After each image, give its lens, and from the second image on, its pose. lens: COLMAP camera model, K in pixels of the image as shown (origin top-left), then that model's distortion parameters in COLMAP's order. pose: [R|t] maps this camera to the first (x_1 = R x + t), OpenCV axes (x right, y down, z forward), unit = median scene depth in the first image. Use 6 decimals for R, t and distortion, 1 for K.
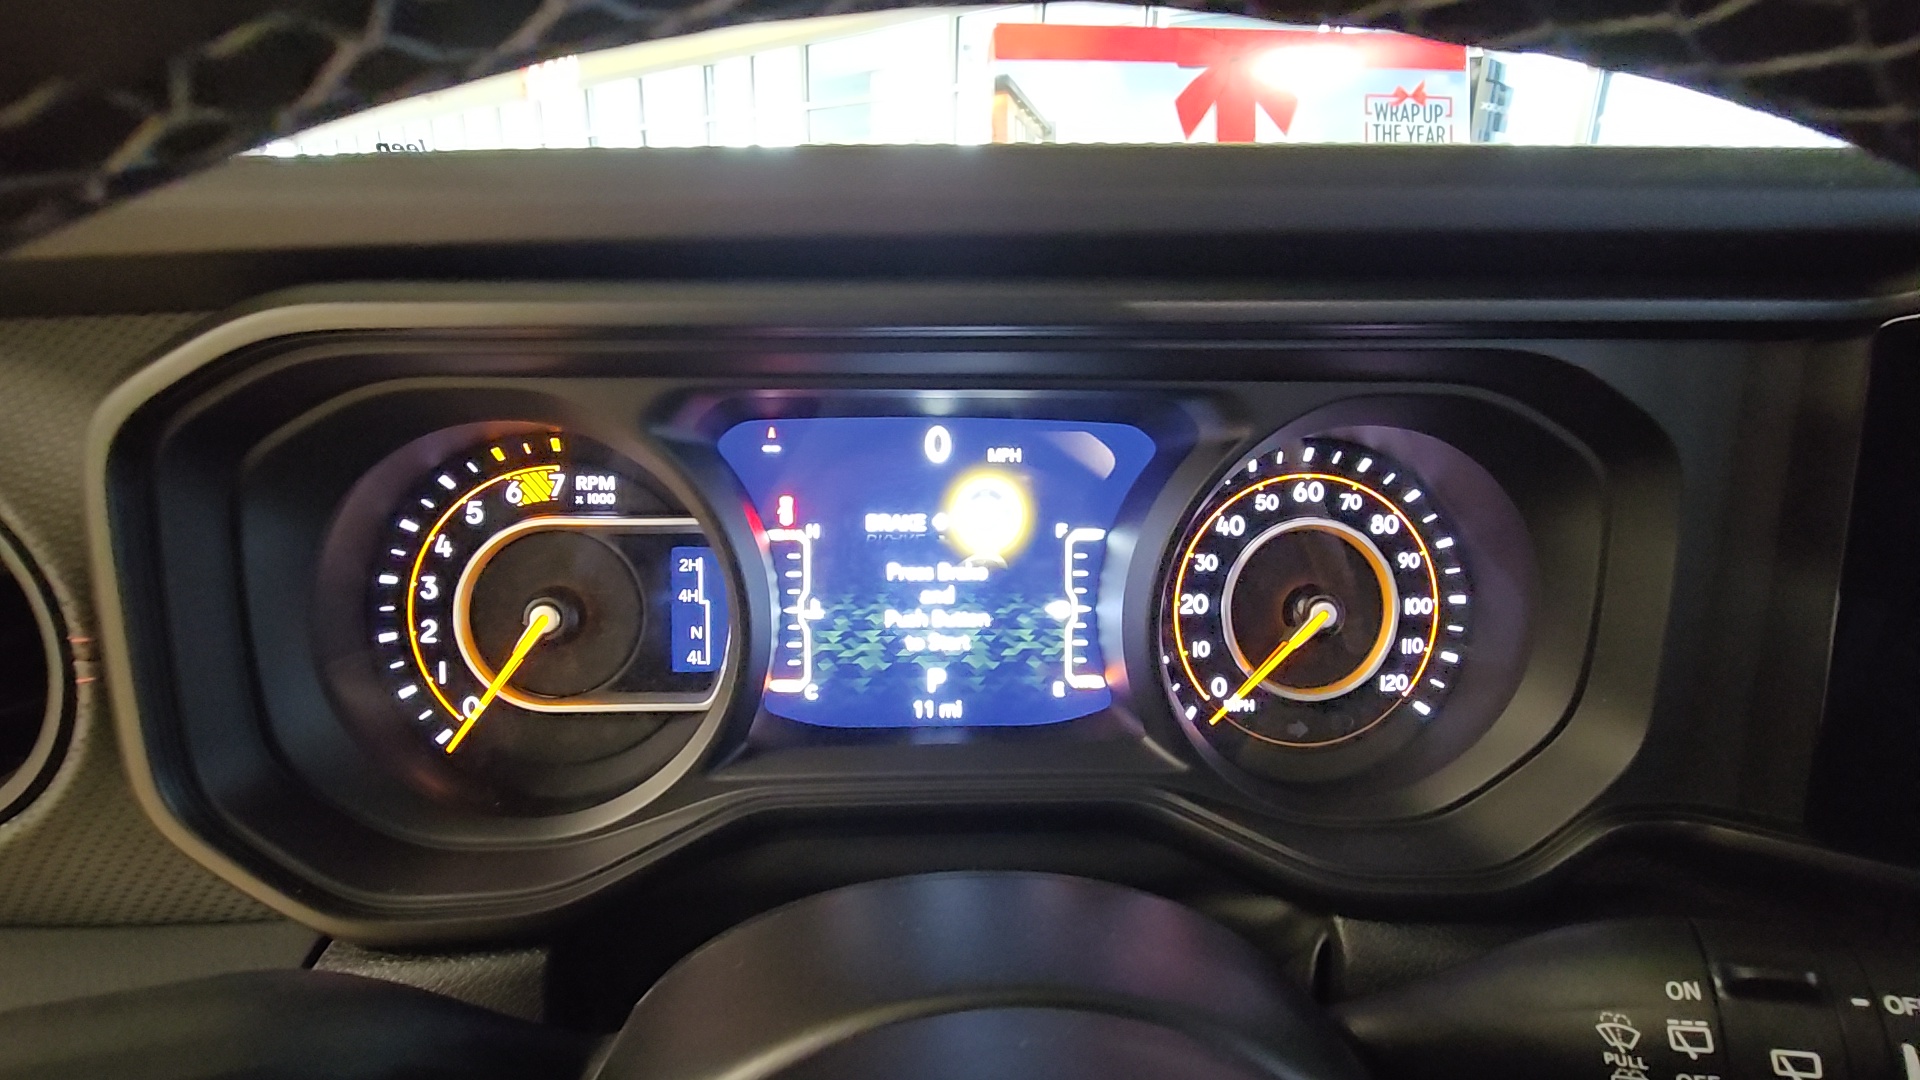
lens RADIAL K [[967.0, 0, 971.3], [0, 967.0, 532.3], [0, 0, 1]] dist [0.002961, -0.000751]
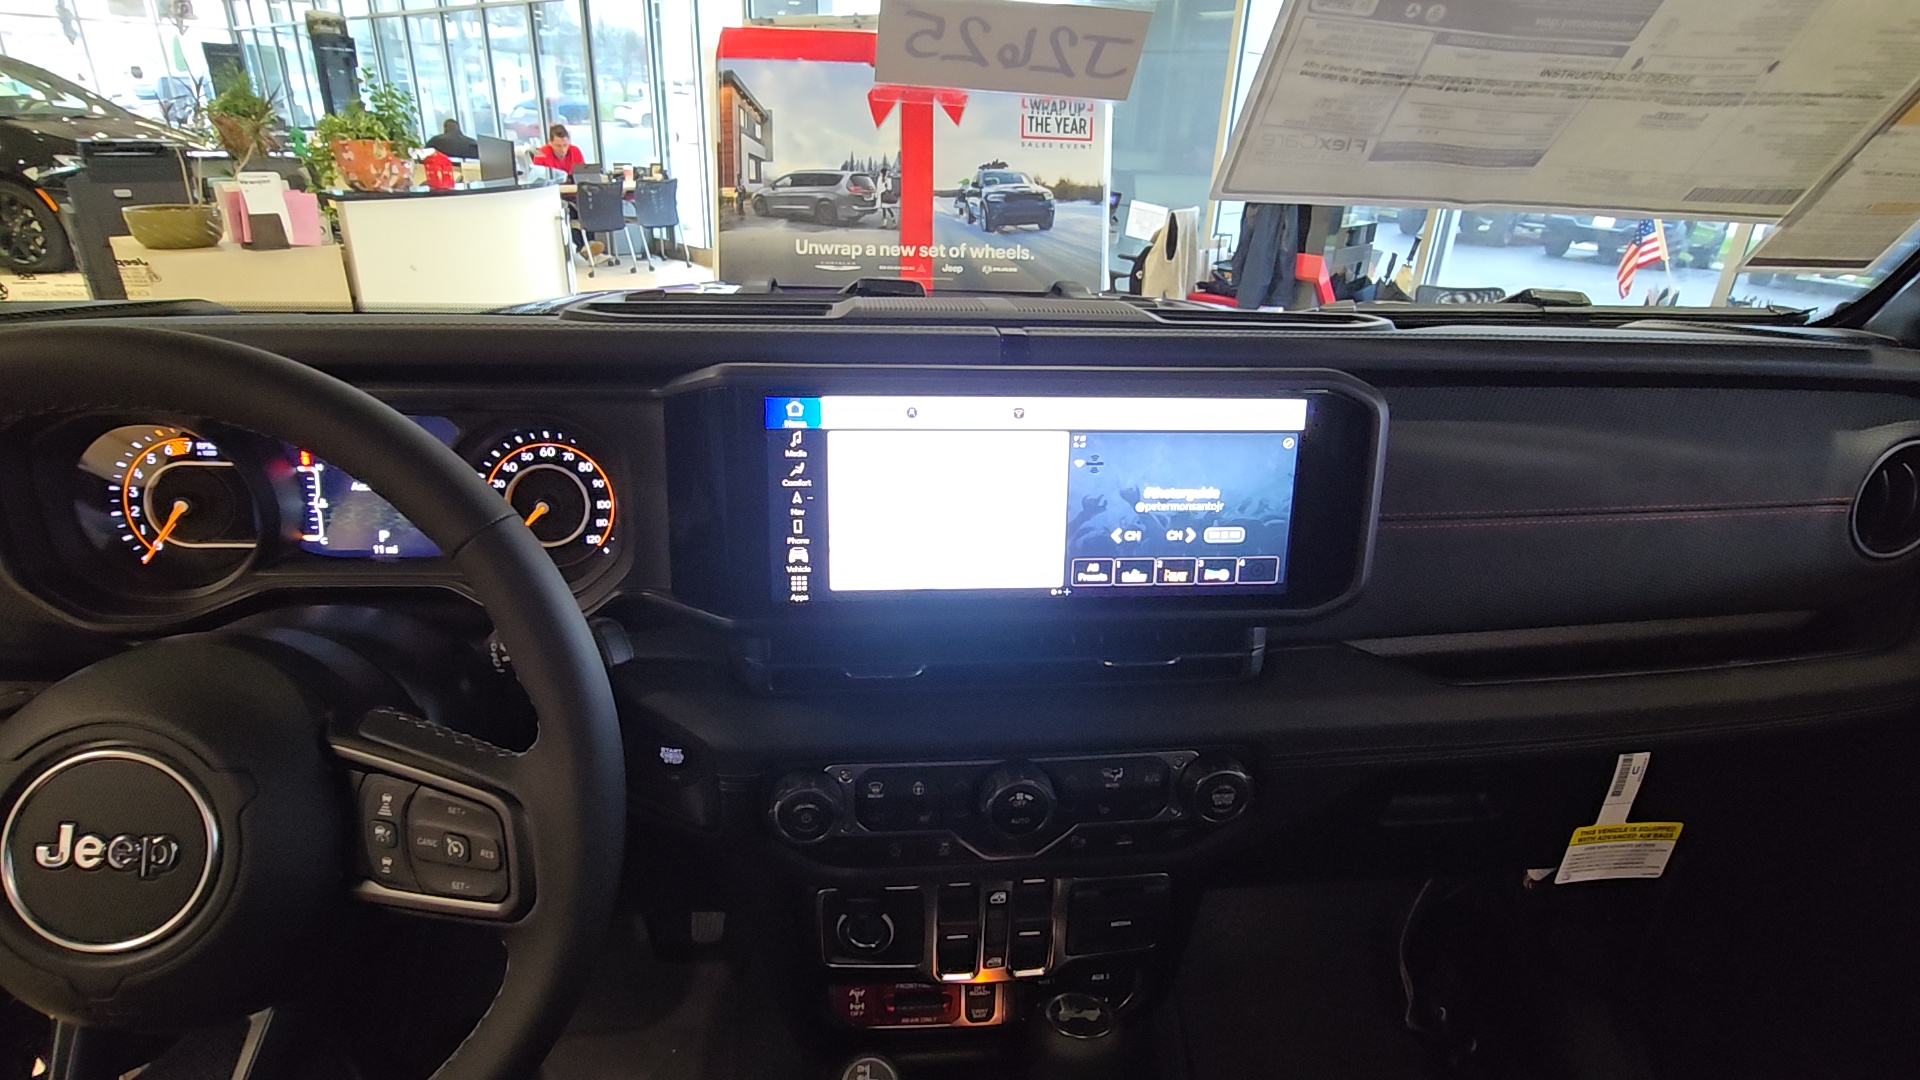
lens RADIAL K [[967.0, 0, 967.9], [0, 967.0, 538.5], [0, 0, 1]] dist [0.002961, -0.000751]
pose [[0.999773, 0.009504, 0.019069, 1.257035], [-0.011759, 0.992478, 0.121855, -0.124926], [-0.017768, -0.122052, 0.992365, -1.206331]]
